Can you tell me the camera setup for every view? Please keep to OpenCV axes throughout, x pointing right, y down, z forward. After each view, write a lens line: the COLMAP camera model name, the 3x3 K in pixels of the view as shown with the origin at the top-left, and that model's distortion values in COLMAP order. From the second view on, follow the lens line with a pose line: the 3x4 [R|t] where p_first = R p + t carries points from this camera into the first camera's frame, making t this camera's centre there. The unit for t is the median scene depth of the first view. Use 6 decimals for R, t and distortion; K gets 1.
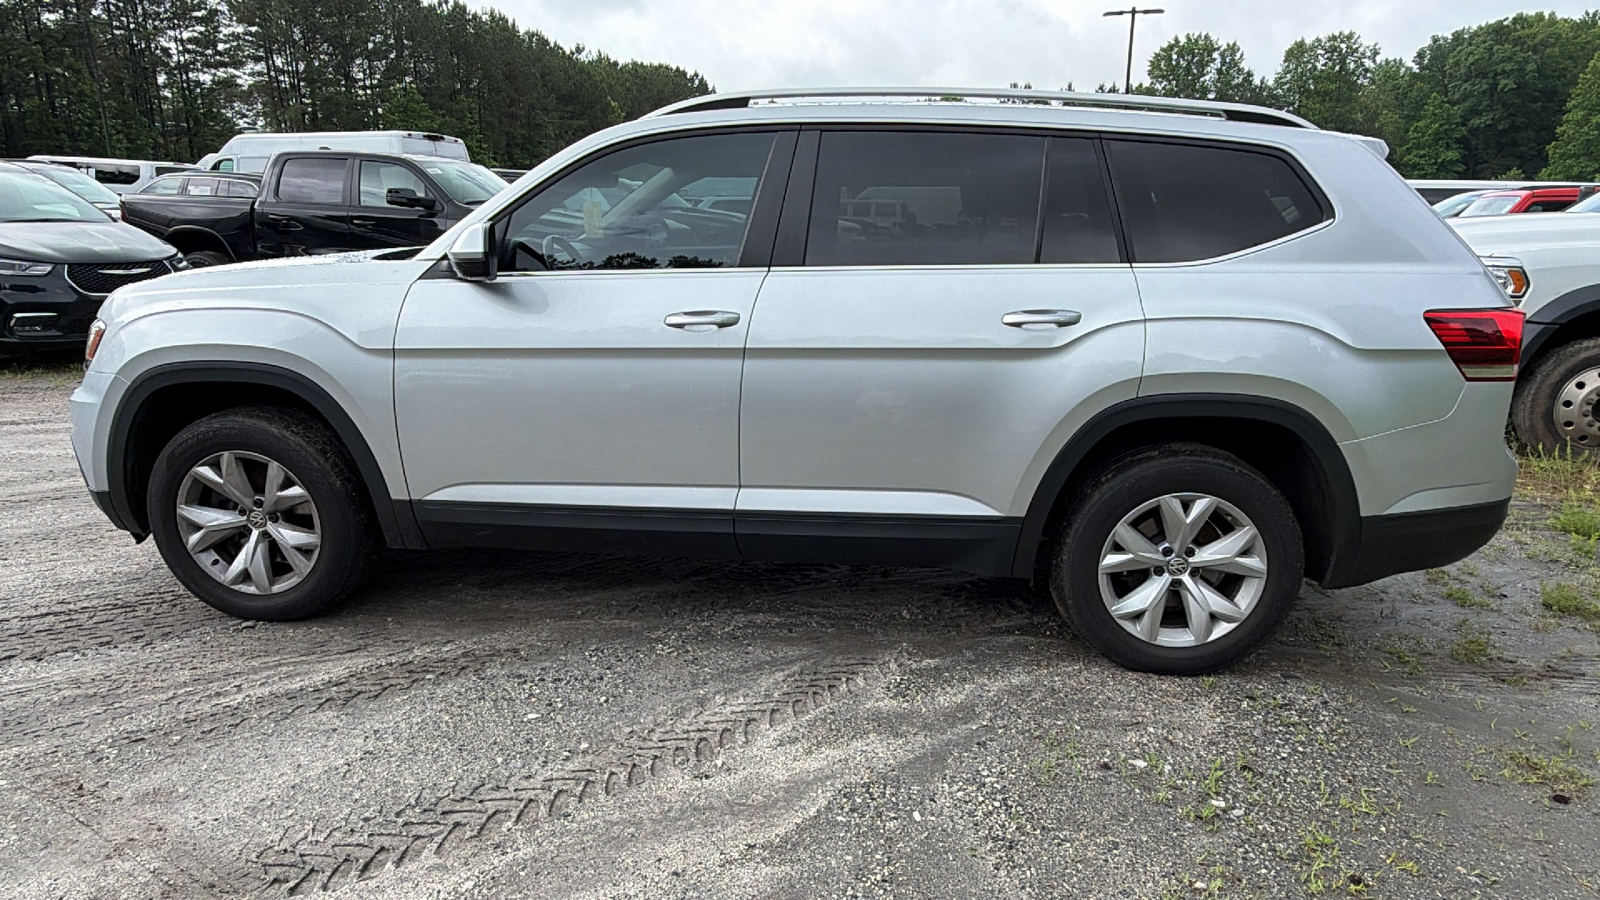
lens RADIAL K [[947.8, 0, 800.0], [0, 947.8, 450.0], [0, 0, 1]] dist [-0.001002, -0.000652]
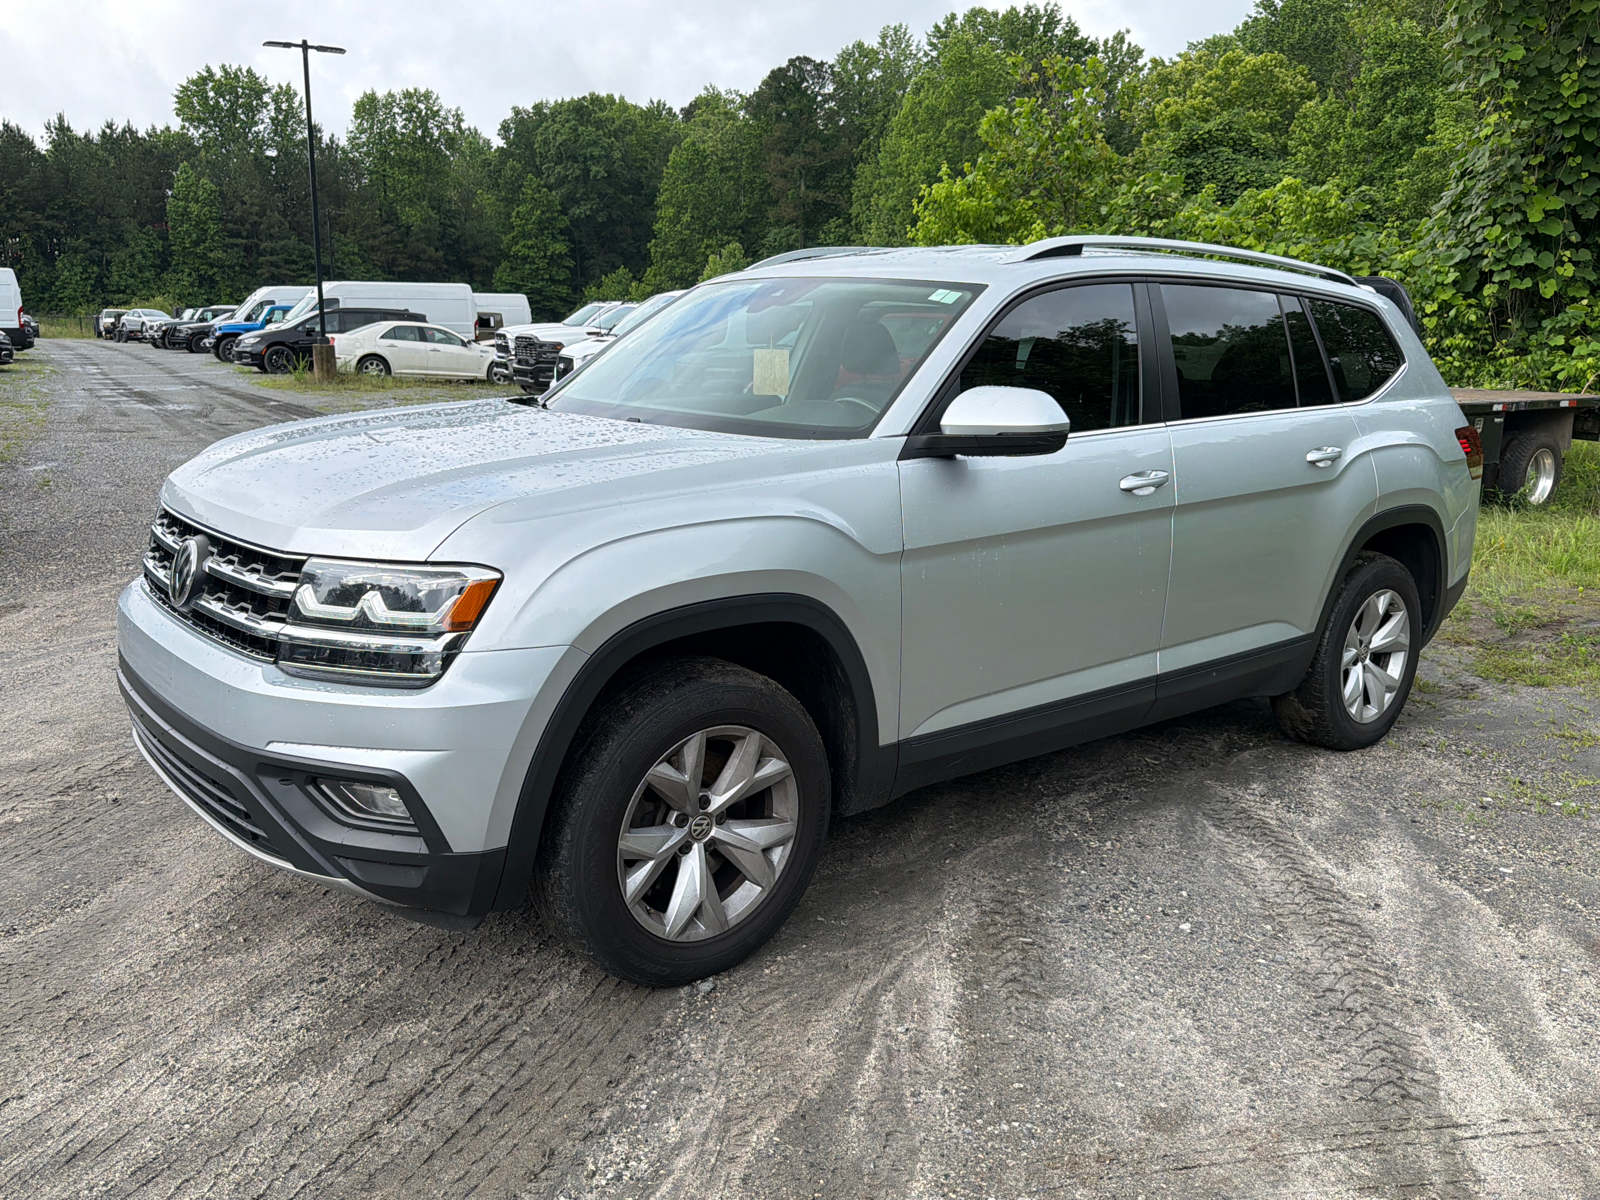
lens RADIAL K [[1292.3, 0, 800.0], [0, 1292.3, 600.0], [0, 0, 1]] dist [0.050127, -0.083405]
pose [[0.717804, -0.140968, 0.681825, -1.214921], [0.158069, 0.986712, 0.037595, -0.118948], [-0.678065, 0.080790, 0.730548, 0.281258]]
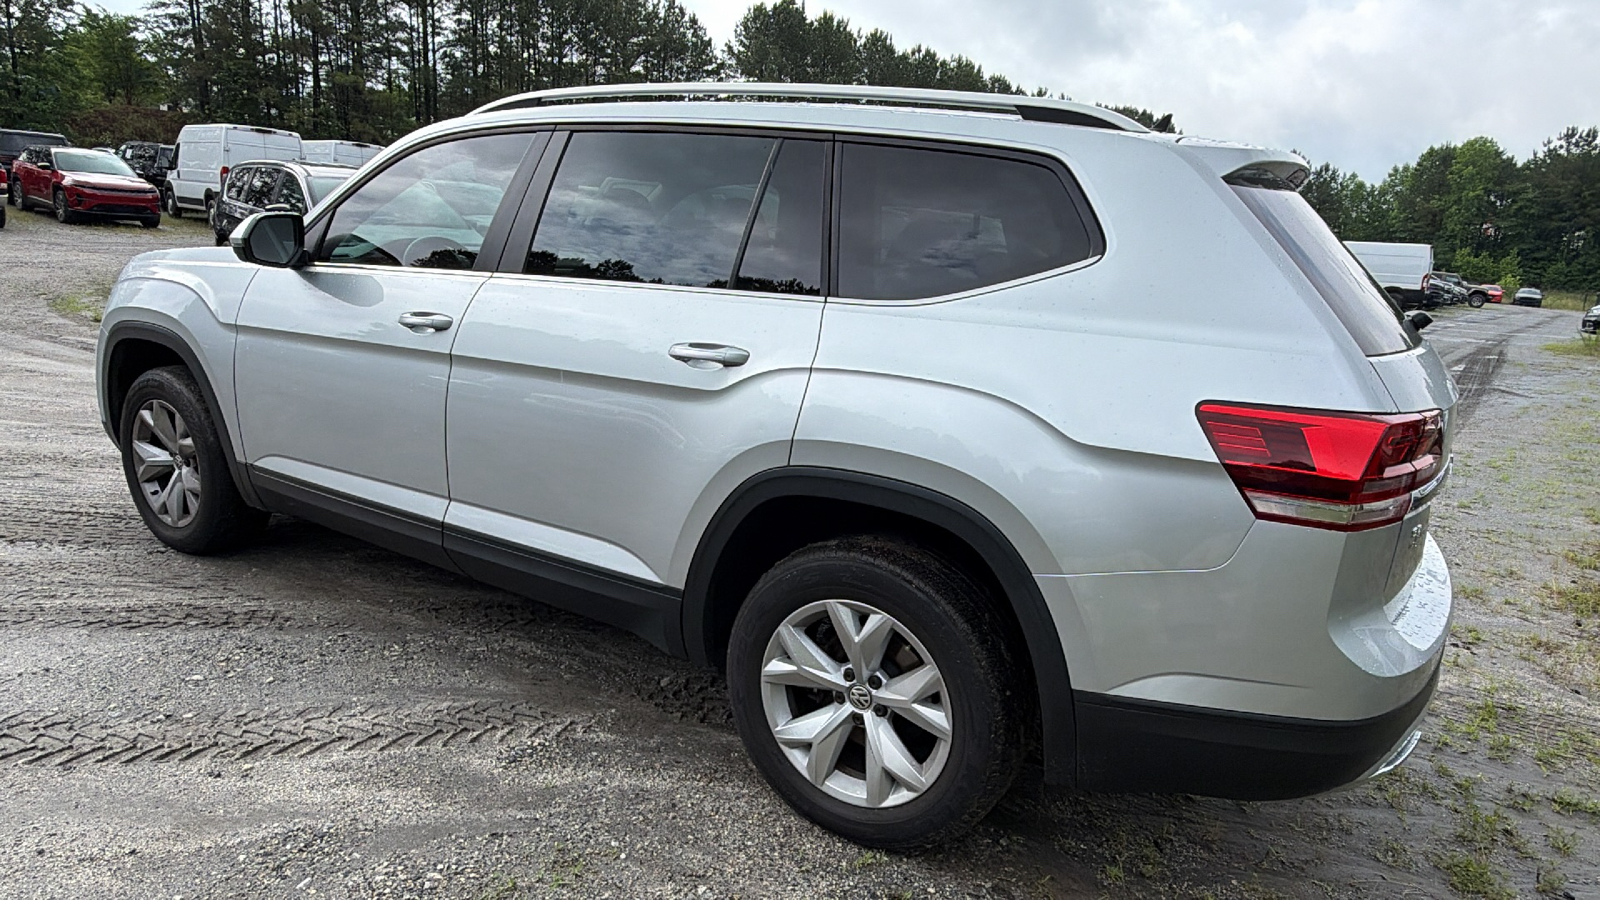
lens RADIAL K [[947.8, 0, 800.0], [0, 947.8, 450.0], [0, 0, 1]] dist [-0.001002, -0.000652]
pose [[0.897205, 0.143179, -0.417760, 0.642900], [-0.160181, 0.987071, -0.005714, -0.060848], [0.411540, 0.072044, 0.908540, 0.274002]]
